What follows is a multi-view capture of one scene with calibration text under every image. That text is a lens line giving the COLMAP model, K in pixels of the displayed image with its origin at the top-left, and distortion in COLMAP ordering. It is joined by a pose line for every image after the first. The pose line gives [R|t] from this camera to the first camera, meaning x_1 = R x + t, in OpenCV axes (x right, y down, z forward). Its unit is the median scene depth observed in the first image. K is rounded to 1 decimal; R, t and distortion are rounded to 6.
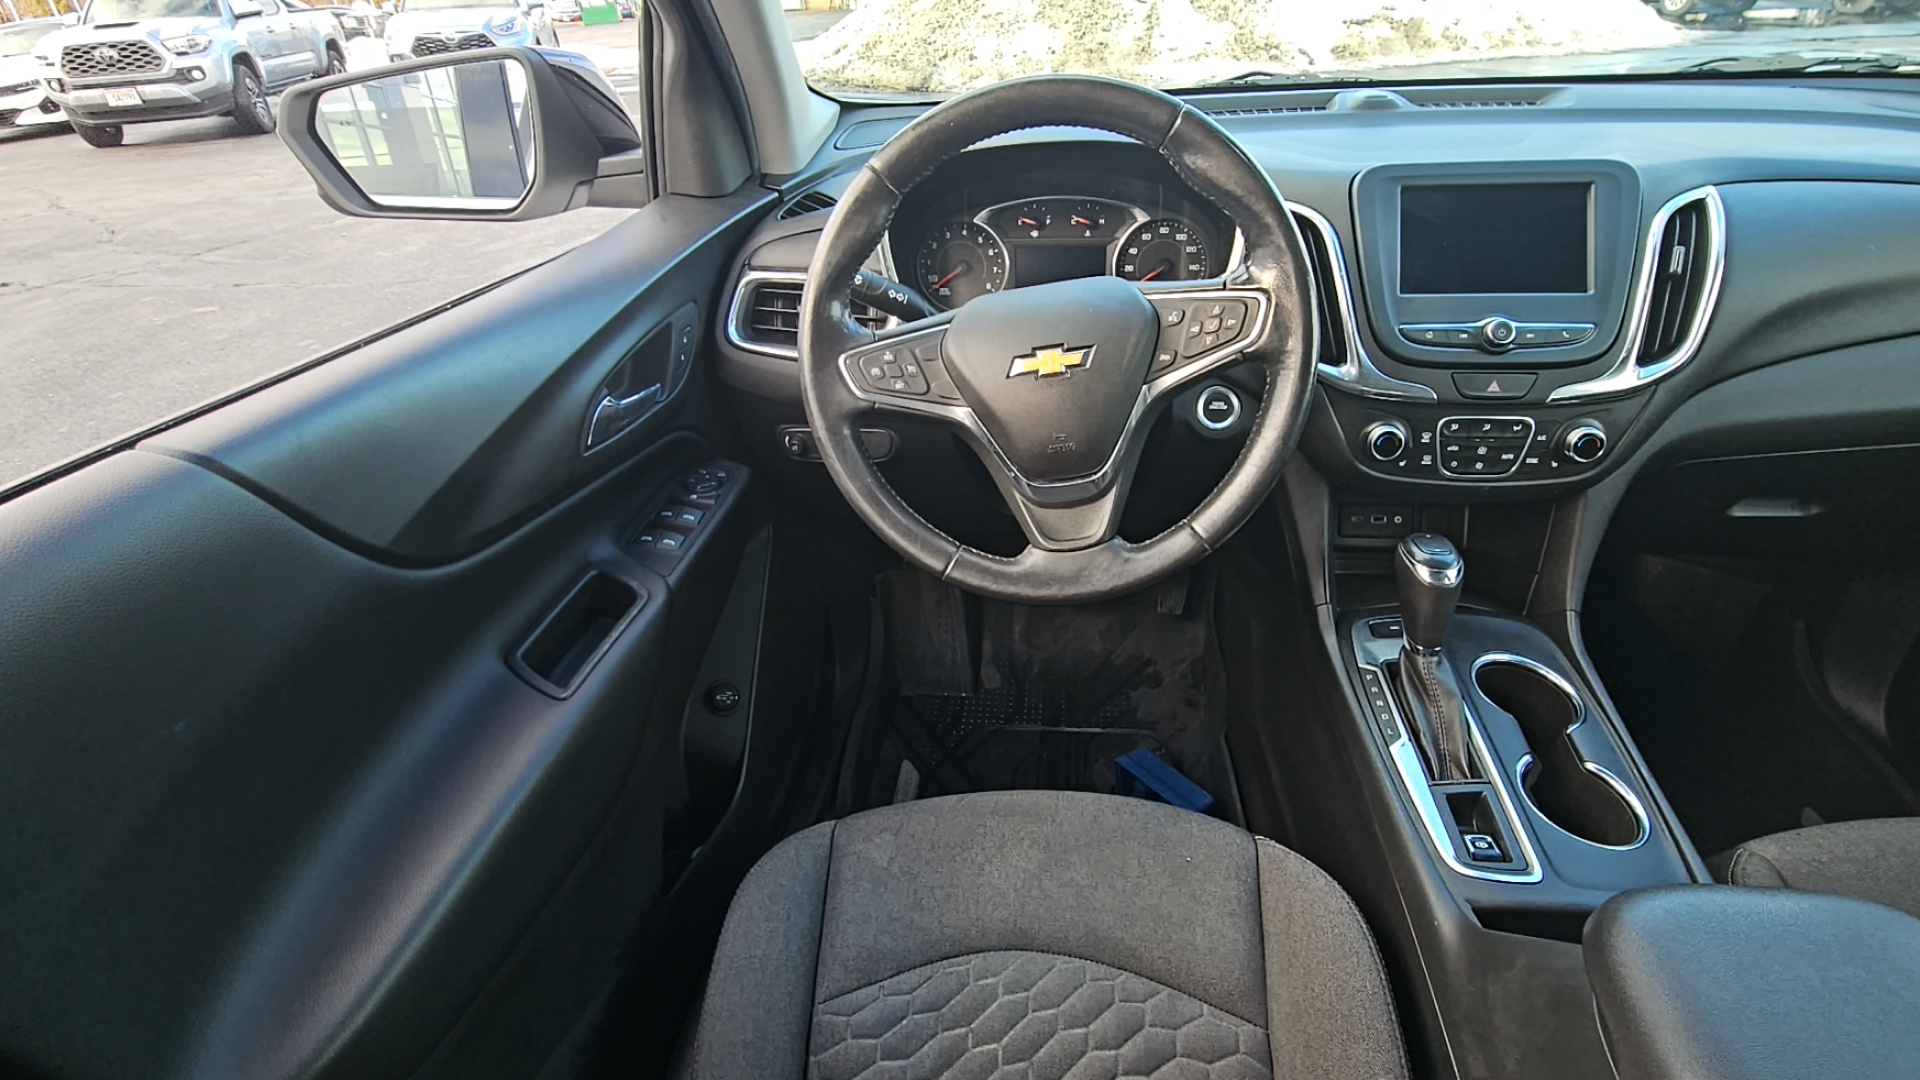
lens RADIAL K [[852.5, 0, 979.1], [0, 852.5, 542.7], [0, 0, 1]] dist [0.009529, -0.006840]
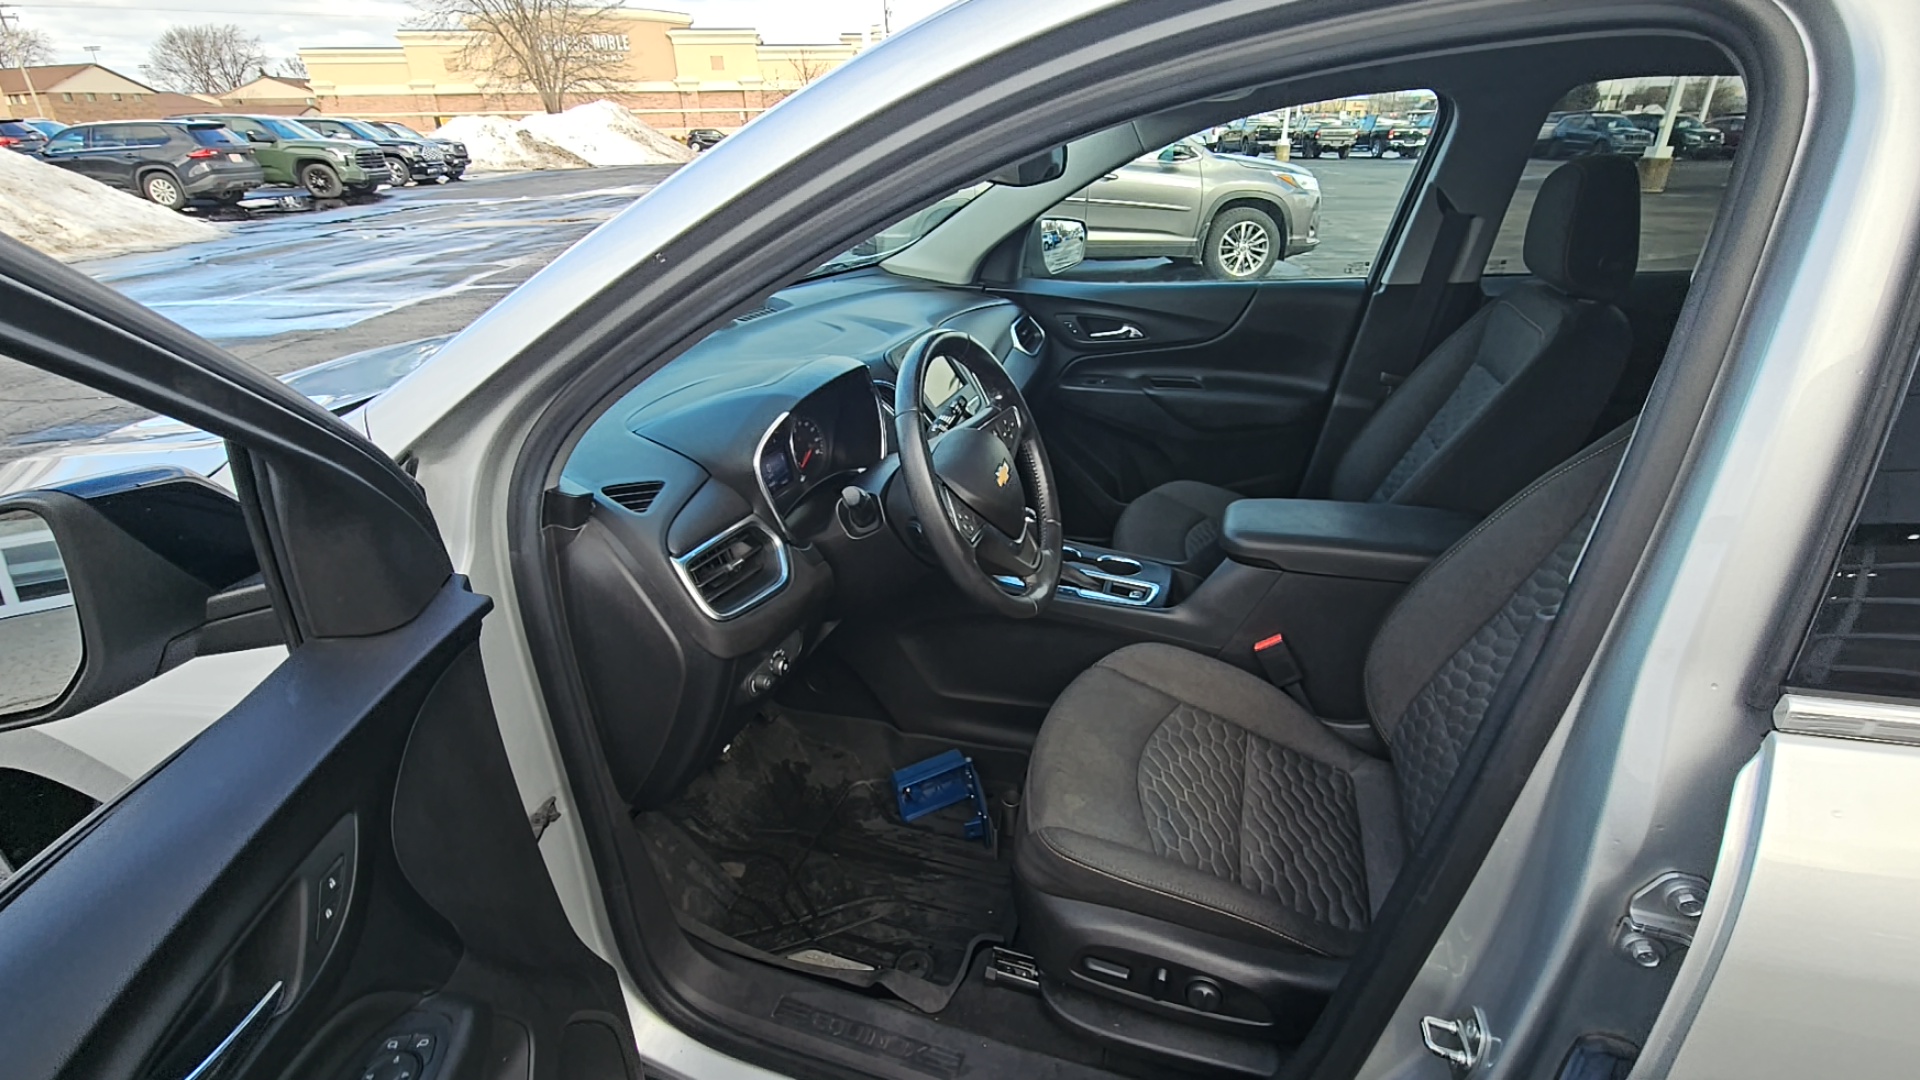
lens RADIAL K [[852.5, 0, 980.6], [0, 852.5, 547.3], [0, 0, 1]] dist [0.009529, -0.006840]
pose [[0.207764, -0.396227, 0.894337, -1.186729], [0.539738, 0.808944, 0.233008, -0.400548], [-0.815792, 0.434297, 0.381928, 0.322594]]
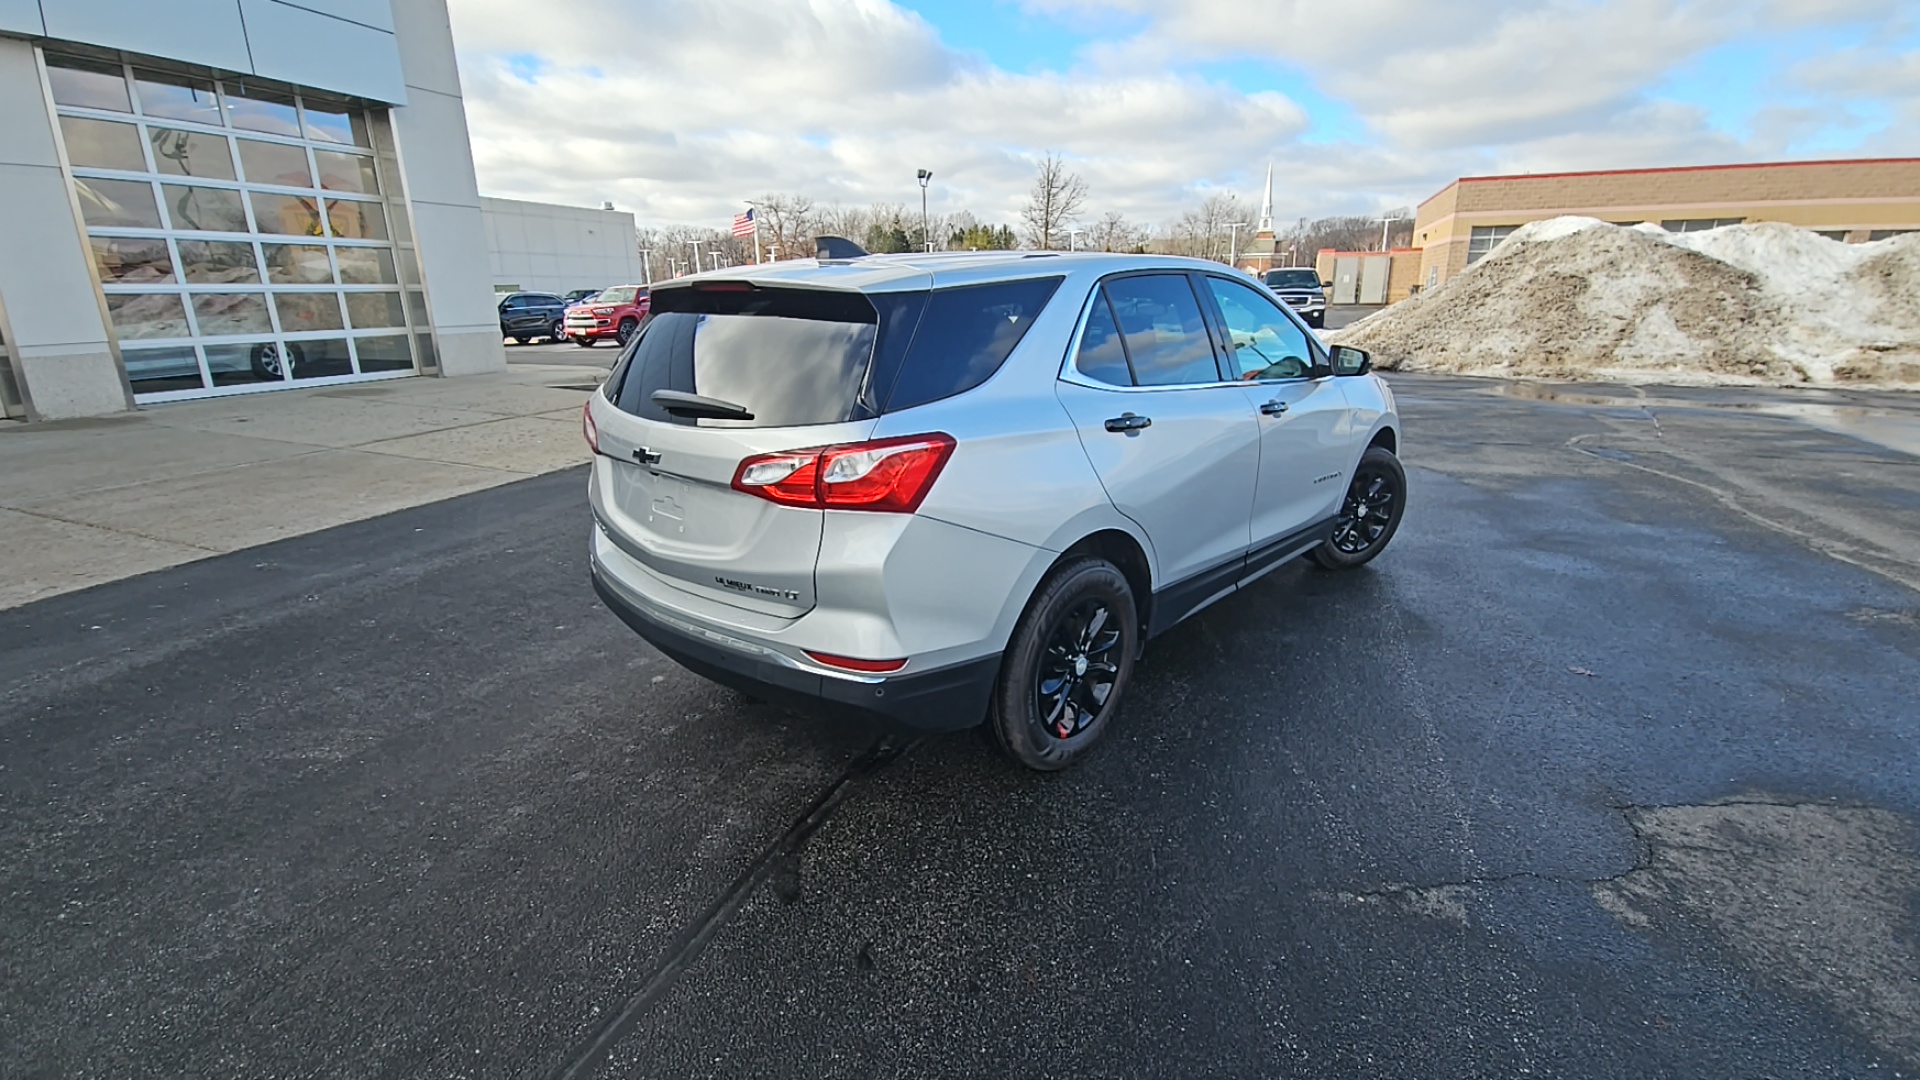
lens RADIAL K [[852.5, 0, 987.4], [0, 852.5, 530.5], [0, 0, 1]] dist [0.009529, -0.006840]
pose [[0.811997, 0.192944, -0.550849, 3.002904], [-0.341967, 0.922095, -0.181109, 2.143847], [0.472991, 0.335431, 0.814718, -4.035868]]
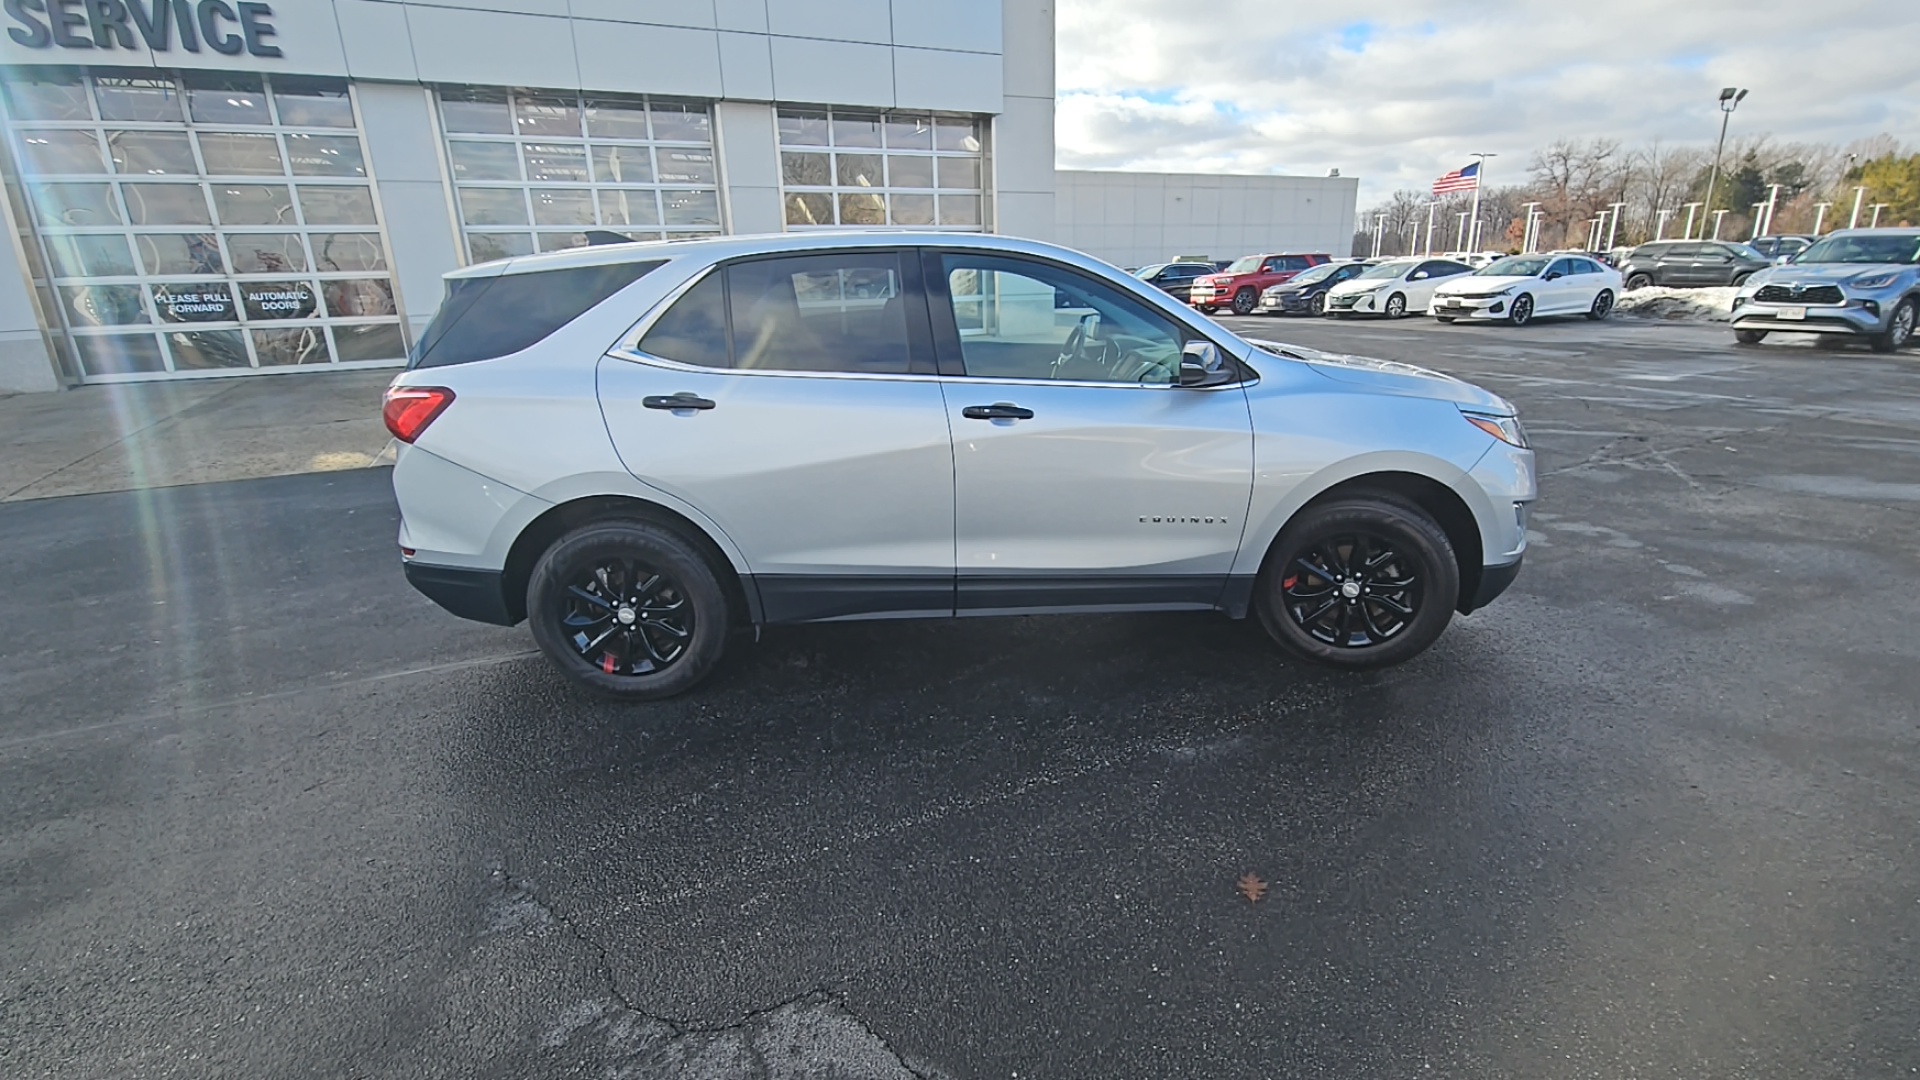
lens RADIAL K [[852.5, 0, 980.0], [0, 852.5, 539.0], [0, 0, 1]] dist [0.009529, -0.006840]
pose [[0.142262, 0.335215, -0.931339, 5.291541], [-0.528922, 0.821056, 0.214728, -0.125022], [0.836662, 0.462058, 0.294108, -0.711935]]
